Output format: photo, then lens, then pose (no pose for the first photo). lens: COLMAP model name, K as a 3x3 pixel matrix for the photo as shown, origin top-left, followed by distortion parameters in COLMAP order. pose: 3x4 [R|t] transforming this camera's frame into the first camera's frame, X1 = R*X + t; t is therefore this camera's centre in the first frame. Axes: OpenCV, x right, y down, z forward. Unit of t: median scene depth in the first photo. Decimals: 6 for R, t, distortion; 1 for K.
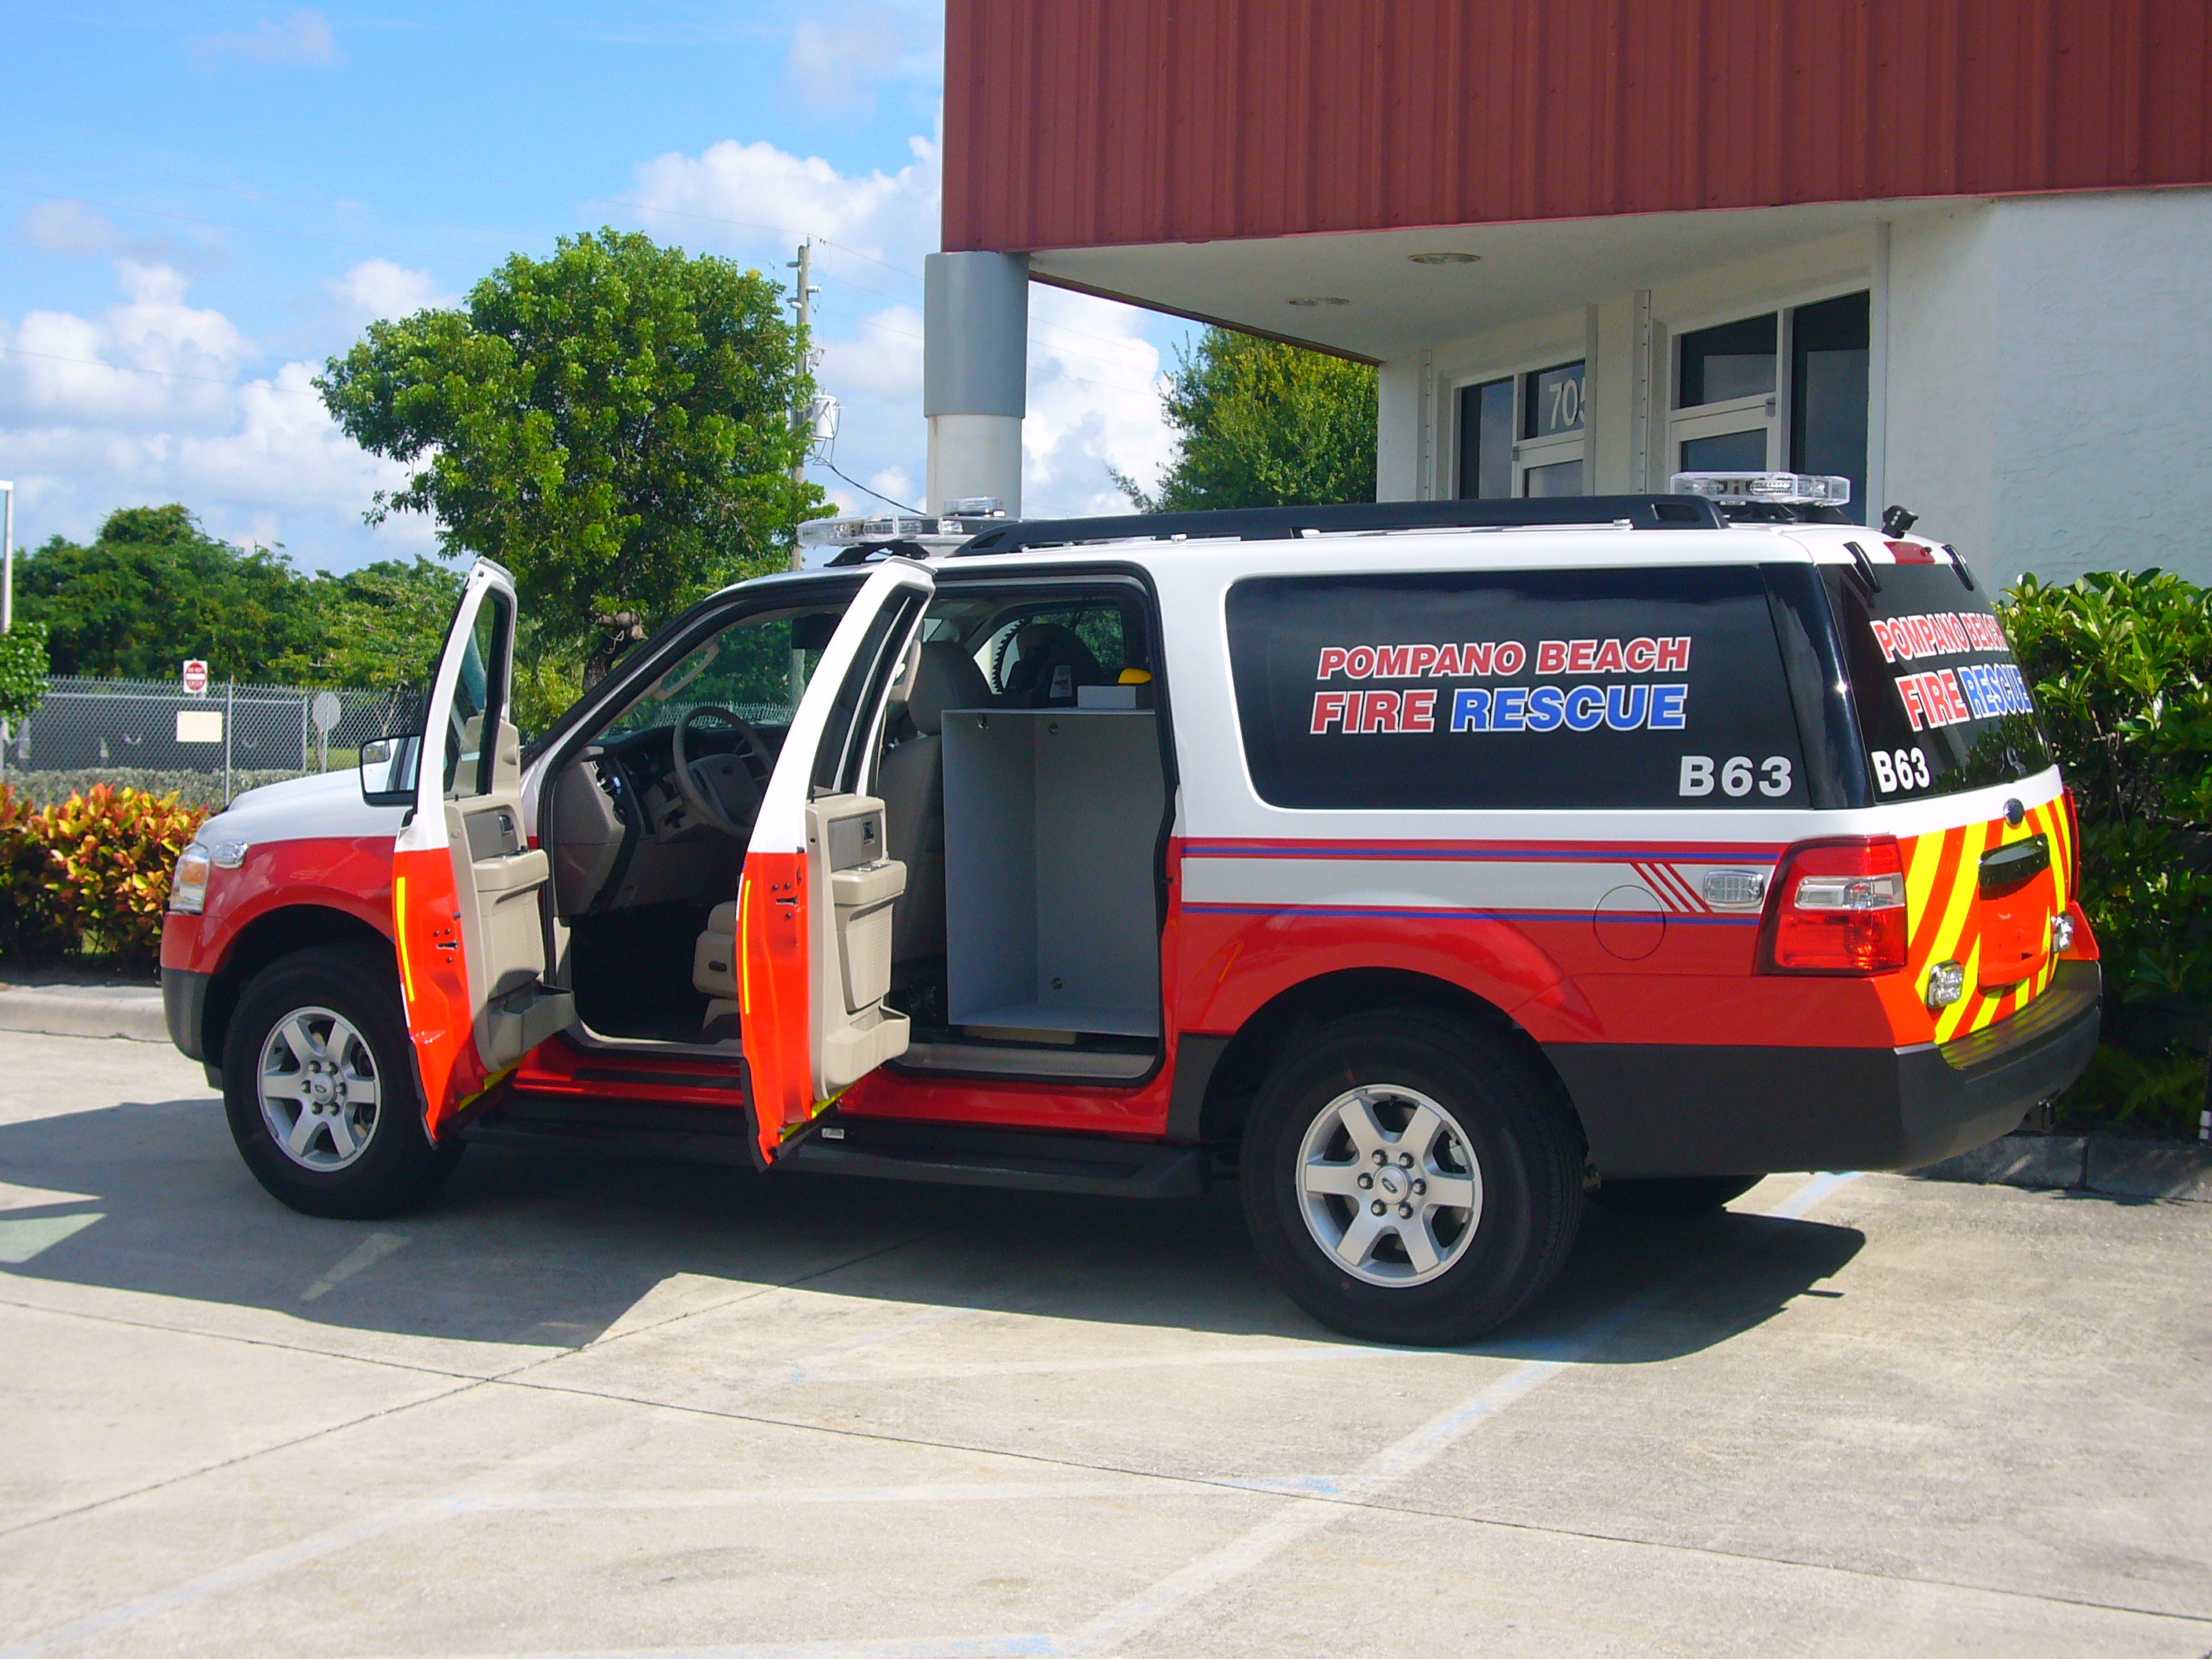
lens RADIAL K [[3158.8, 0, 1106.0], [0, 3158.8, 829.5], [0, 0, 1]] dist [0.005167, -0.005996]
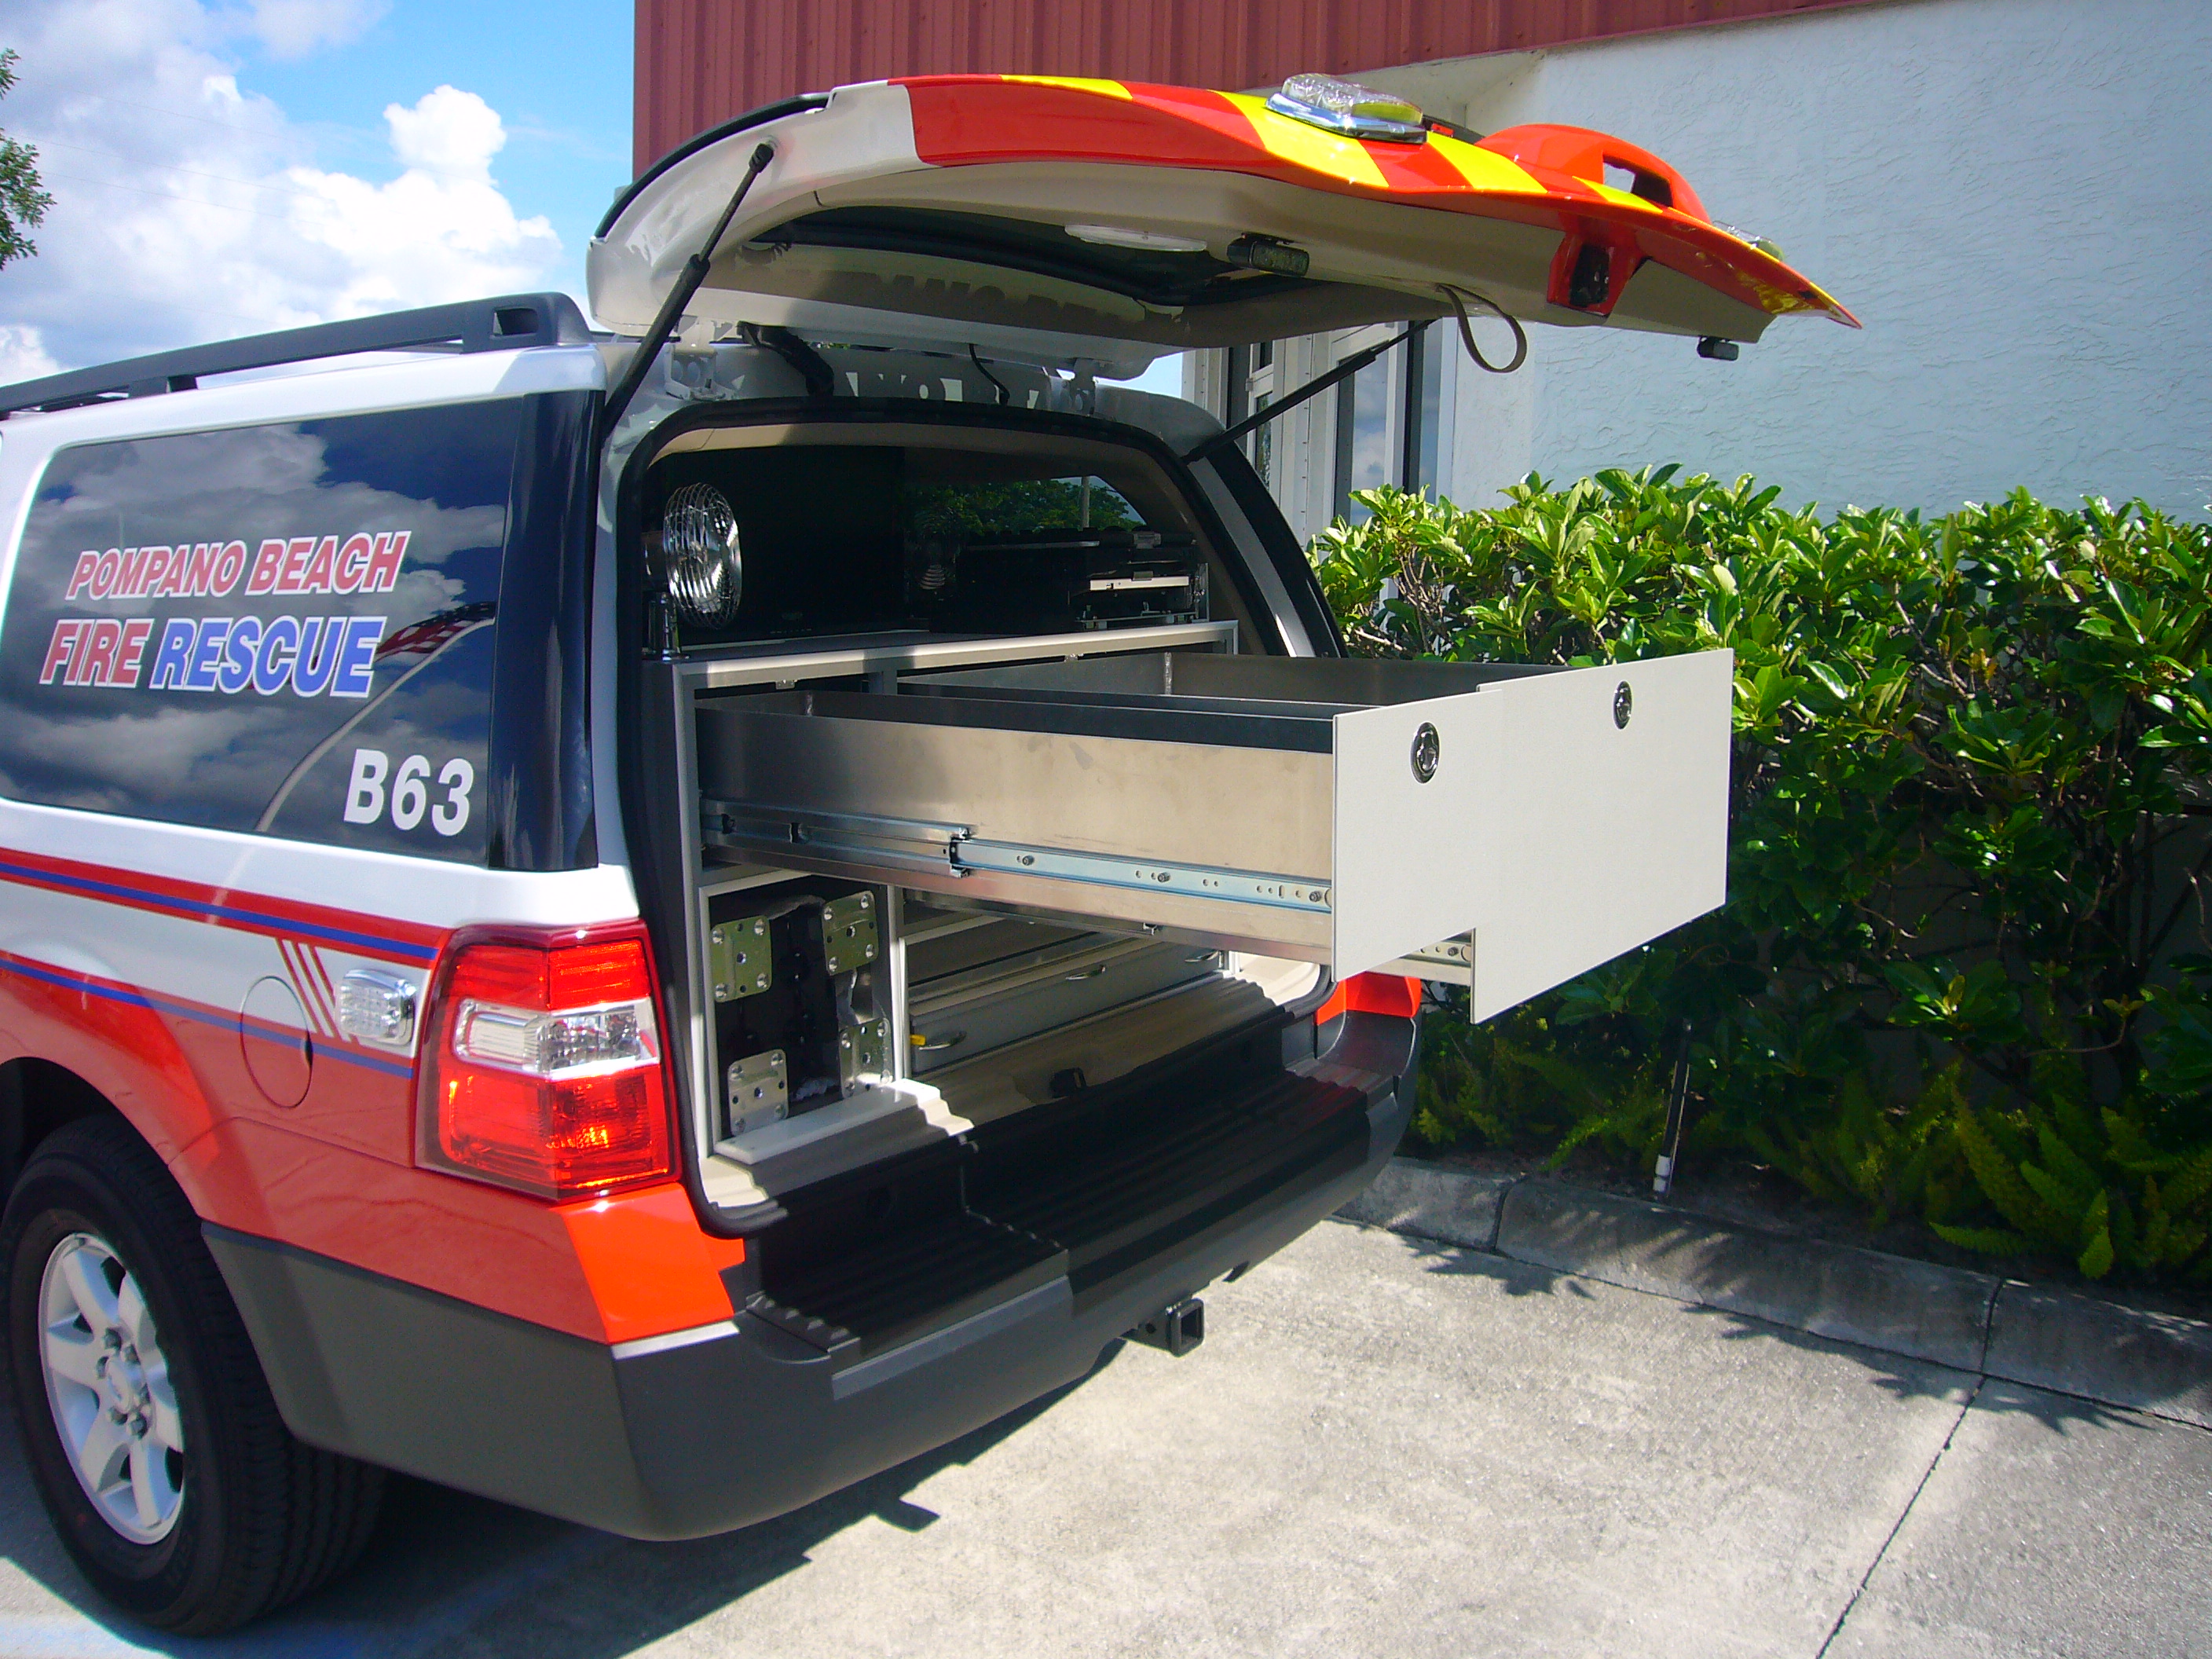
lens RADIAL K [[1816.1, 0, 1104.7], [0, 1816.1, 781.7], [0, 0, 1]] dist [-0.001993, -0.209507]
pose [[0.989145, 0.026548, -0.144527, 0.355121], [-0.017157, 0.997683, 0.065838, -0.040157], [0.145939, -0.062644, 0.987308, 0.705160]]
